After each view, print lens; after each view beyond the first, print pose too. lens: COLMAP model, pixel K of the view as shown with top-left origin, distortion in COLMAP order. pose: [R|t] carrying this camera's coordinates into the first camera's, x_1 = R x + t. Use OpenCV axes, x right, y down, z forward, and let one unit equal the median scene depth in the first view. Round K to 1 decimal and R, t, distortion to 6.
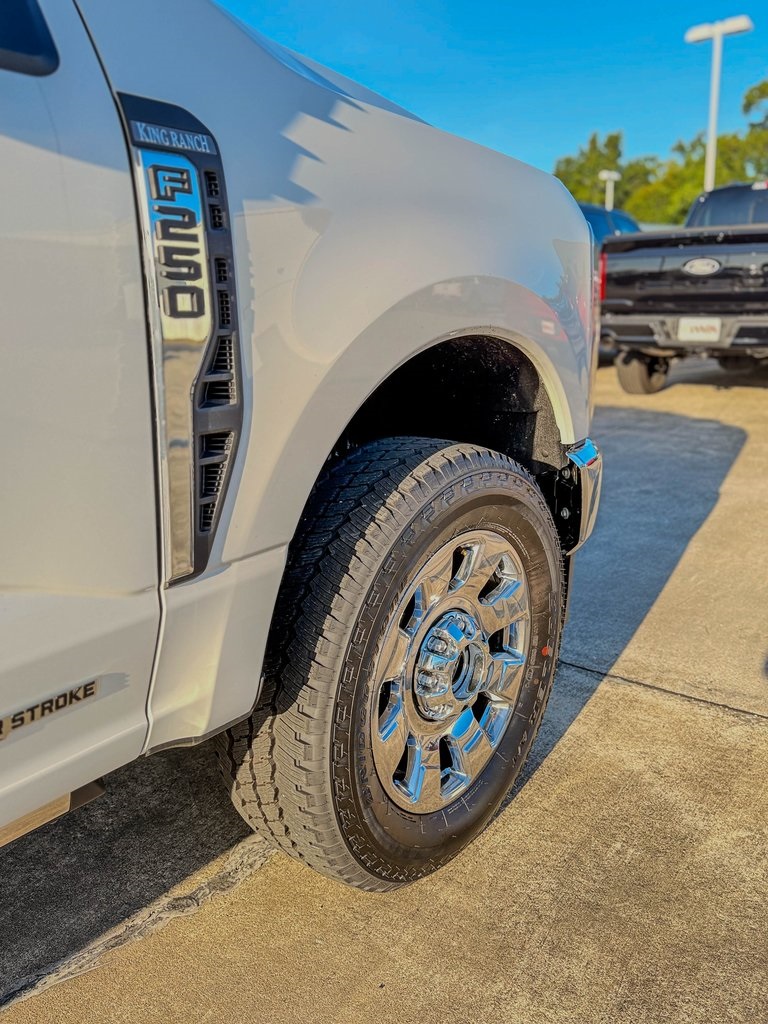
lens RADIAL K [[806.0, 0, 384.0], [0, 806.0, 512.0], [0, 0, 1]] dist [0.071163, -0.117488]
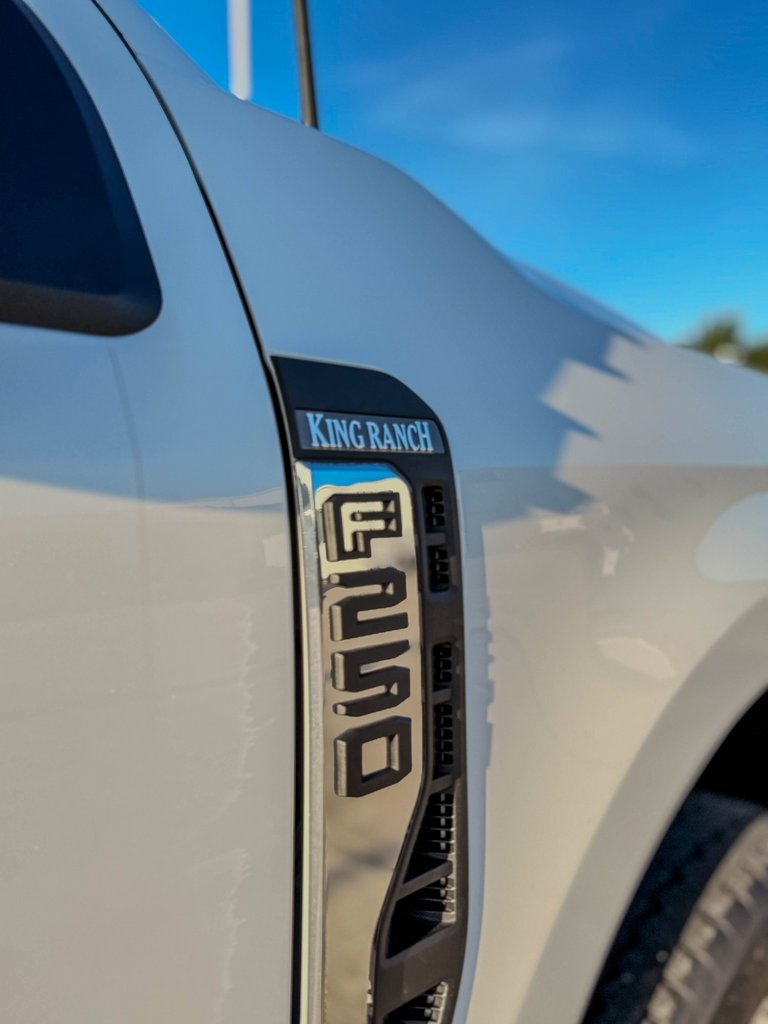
lens RADIAL K [[806.0, 0, 384.0], [0, 806.0, 512.0], [0, 0, 1]] dist [0.071163, -0.117488]
pose [[0.990473, 0.015626, -0.136819, -0.175157], [-0.043335, 0.978432, -0.201974, -0.298659], [0.130712, 0.205978, 0.969787, 0.501303]]
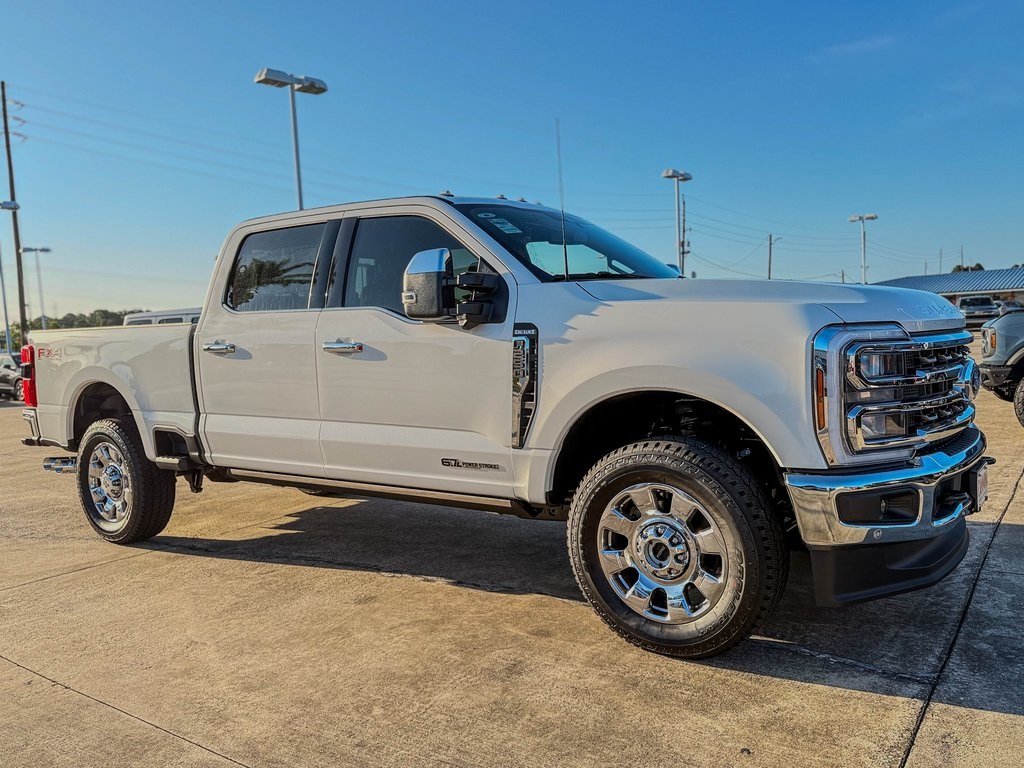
lens RADIAL K [[806.0, 0, 512.0], [0, 806.0, 384.0], [0, 0, 1]] dist [0.071163, -0.117488]
pose [[0.062390, 0.087491, -0.994210, 3.442631], [-0.222856, 0.972221, 0.071571, -0.463894], [0.972853, 0.217100, 0.080155, 0.666796]]
